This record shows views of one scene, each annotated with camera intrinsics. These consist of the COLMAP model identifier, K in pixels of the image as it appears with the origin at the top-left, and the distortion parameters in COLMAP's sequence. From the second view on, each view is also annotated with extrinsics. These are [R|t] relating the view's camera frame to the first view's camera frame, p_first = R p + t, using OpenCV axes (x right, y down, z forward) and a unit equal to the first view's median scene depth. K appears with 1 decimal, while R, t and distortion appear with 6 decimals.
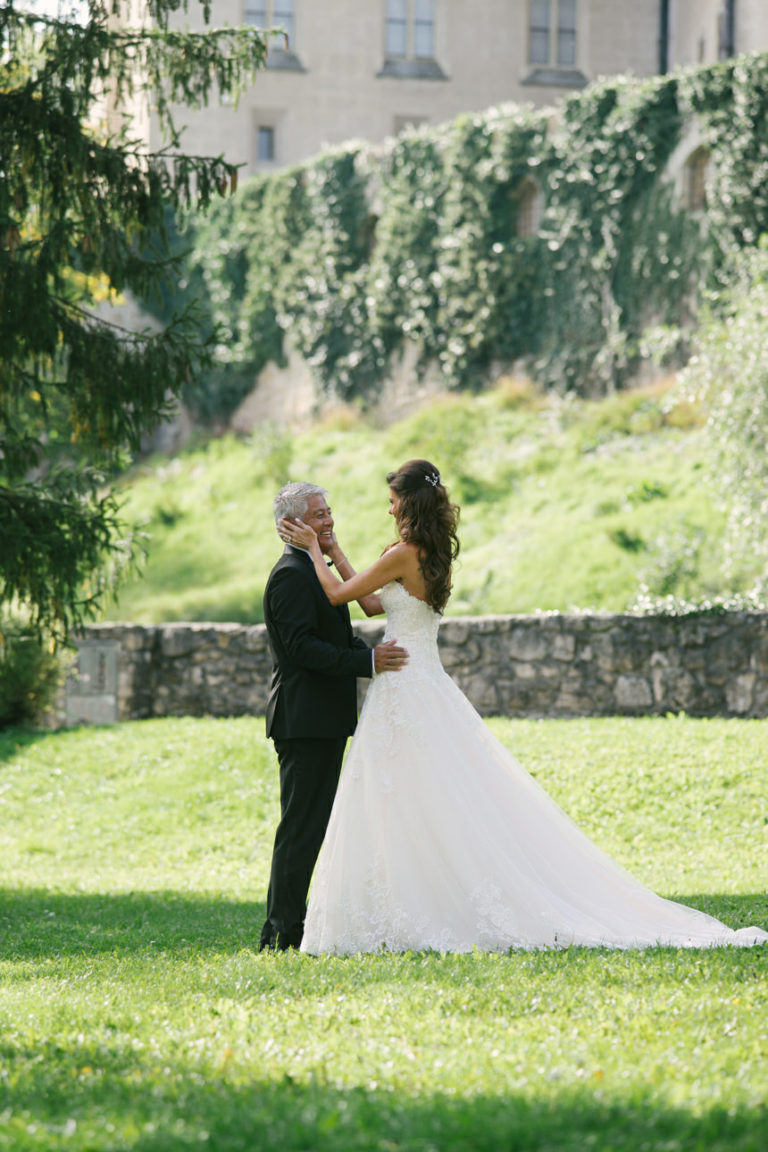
lens RADIAL K [[6371.6, 0, 370.6], [0, 6371.6, 617.1], [0, 0, 1]] dist [0.546426, 0.000000]
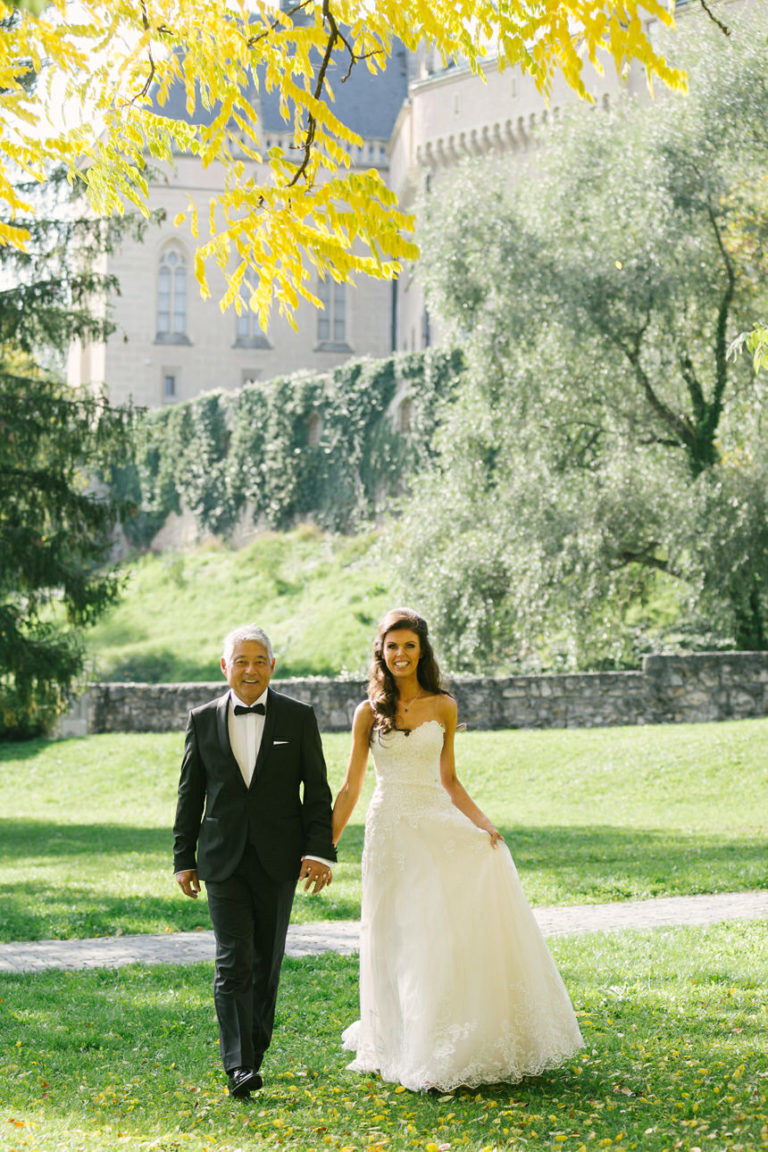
lens RADIAL K [[5537.4, 0, 395.1], [0, 5537.4, 581.3], [0, 0, 1]] dist [-0.706740, 0.000000]
pose [[0.999849, -0.008852, 0.014983, 0.023717], [0.008722, 0.999924, 0.008703, -0.034353], [-0.015059, -0.008571, 0.999850, -0.558234]]
